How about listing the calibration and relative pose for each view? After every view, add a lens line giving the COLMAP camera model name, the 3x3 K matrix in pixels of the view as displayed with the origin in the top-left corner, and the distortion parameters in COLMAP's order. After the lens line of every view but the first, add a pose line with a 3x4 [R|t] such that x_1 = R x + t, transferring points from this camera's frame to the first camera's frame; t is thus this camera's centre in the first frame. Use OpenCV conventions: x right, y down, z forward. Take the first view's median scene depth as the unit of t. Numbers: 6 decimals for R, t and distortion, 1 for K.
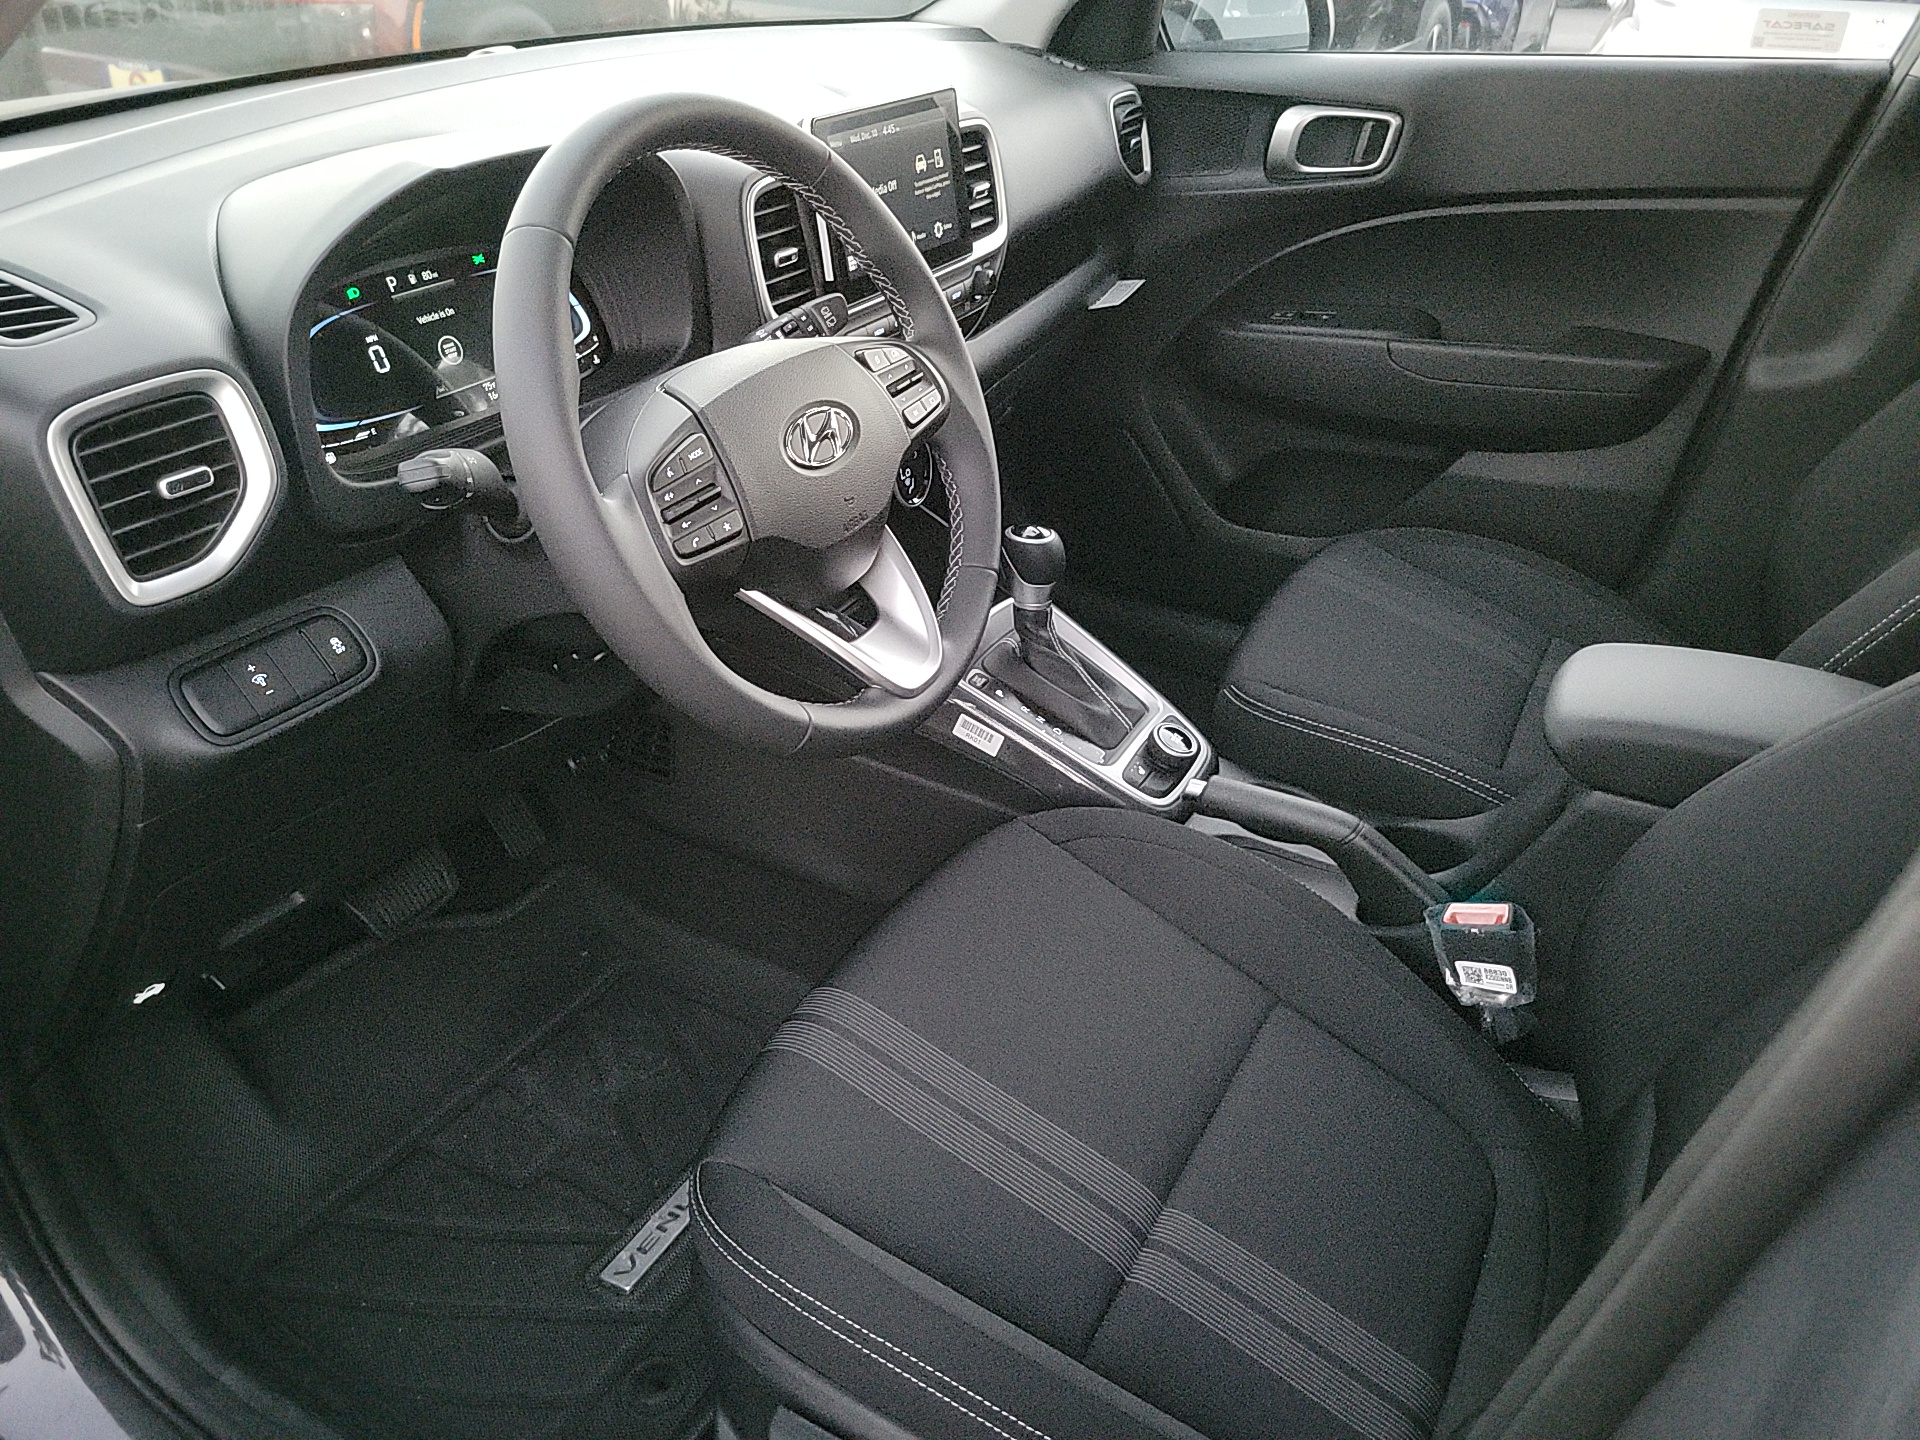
lens RADIAL K [[1466.0, 0, 960.0], [0, 1466.0, 720.0], [0, 0, 1]] dist [0.044462, -0.005452]
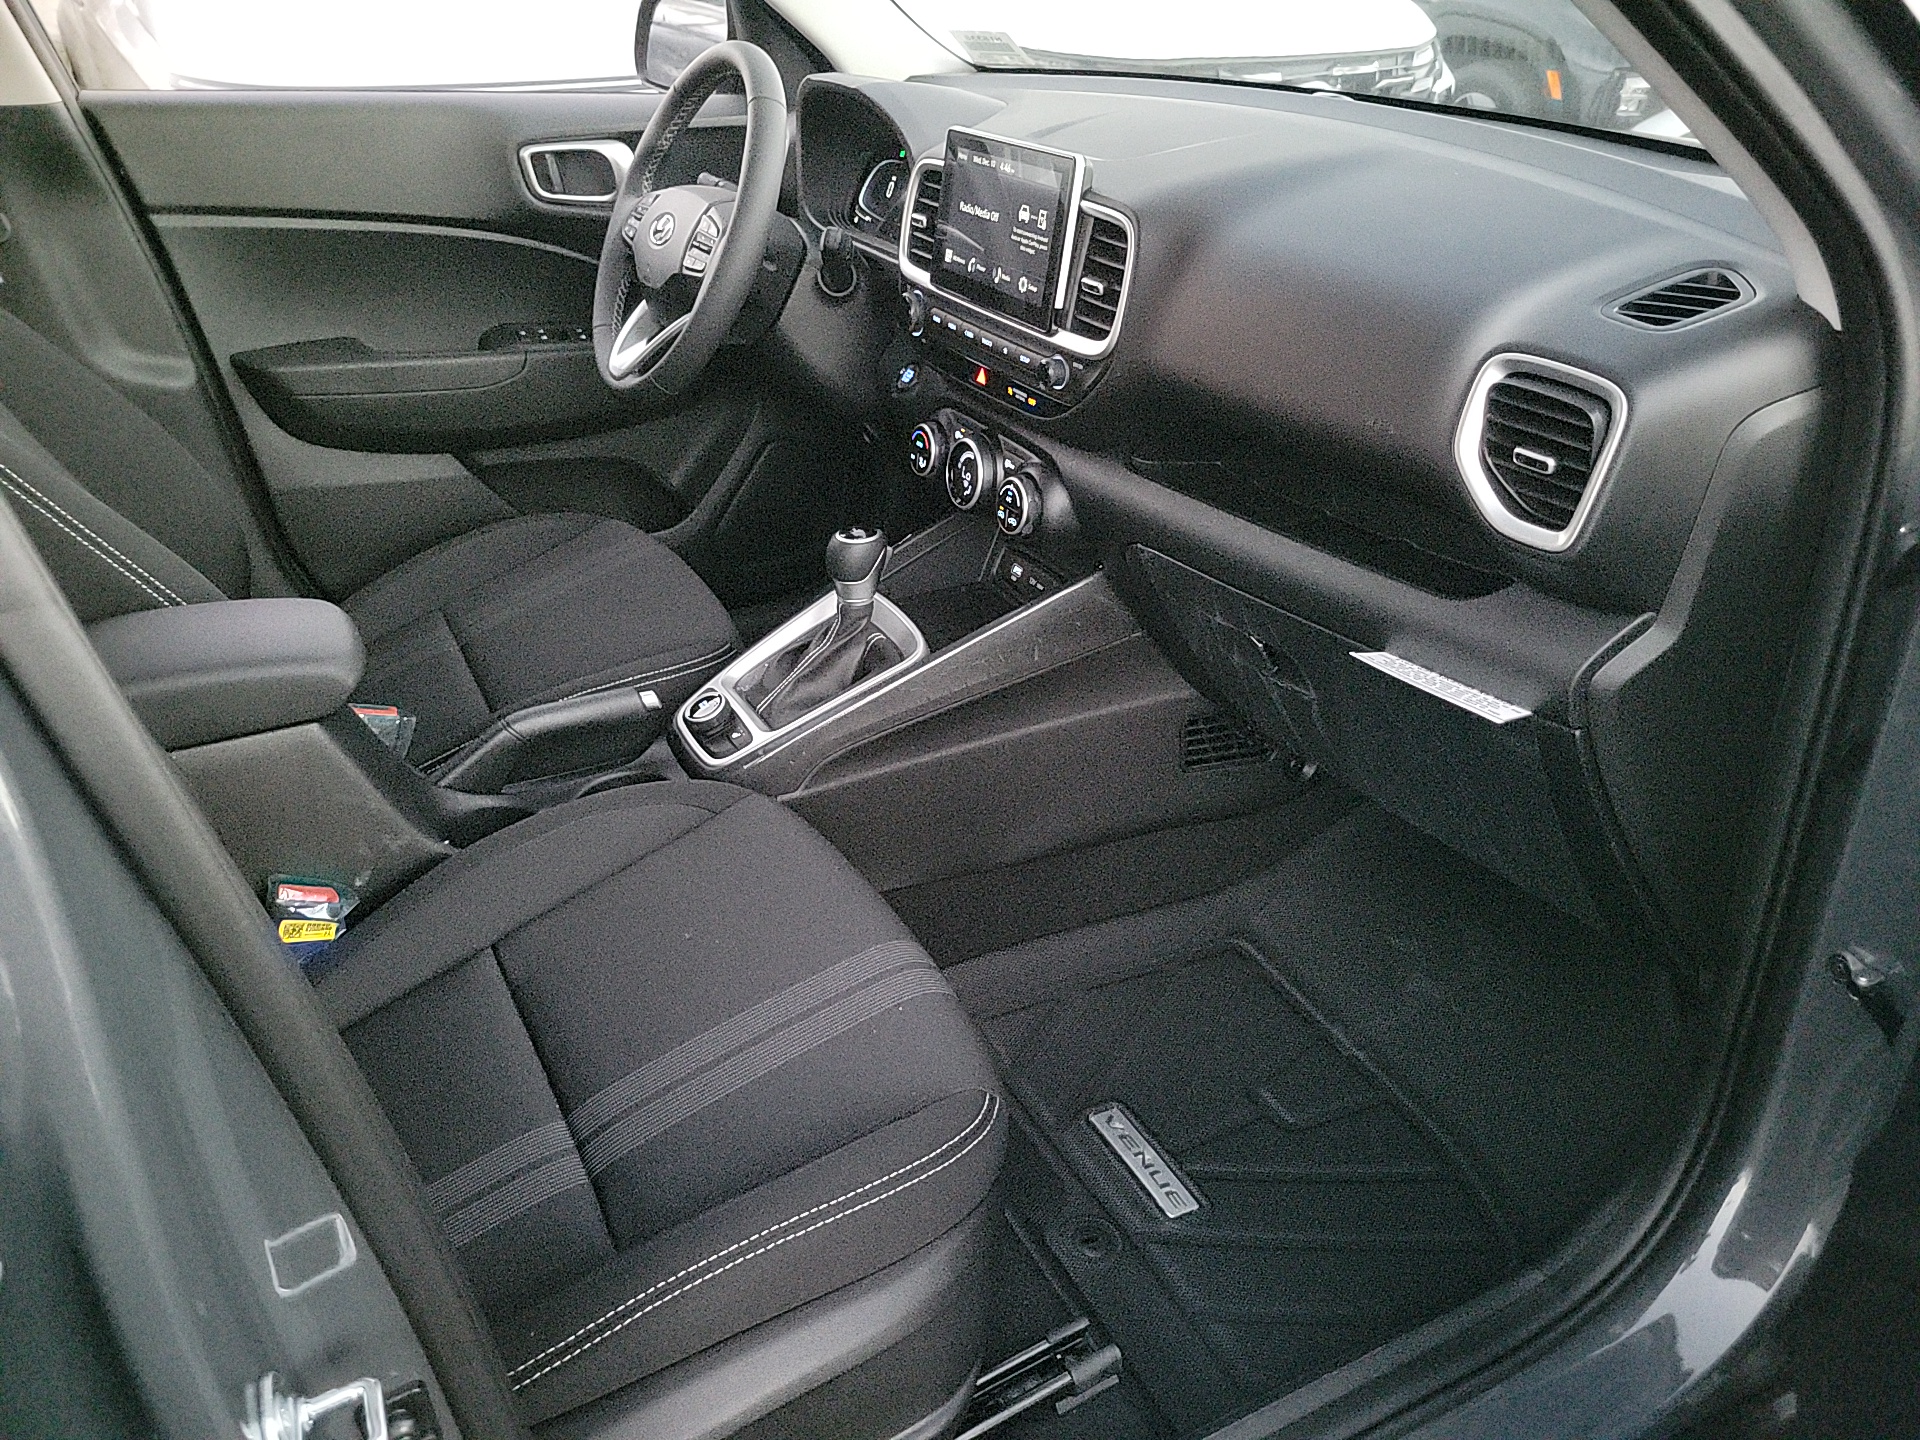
lens RADIAL K [[1457.3, 0, 960.0], [0, 1457.3, 720.0], [0, 0, 1]] dist [0.029986, -0.000767]
pose [[-0.577237, 0.374693, -0.725536, 1.102167], [-0.415884, 0.629741, 0.656099, -1.026376], [0.702736, 0.680464, -0.207681, 1.817467]]
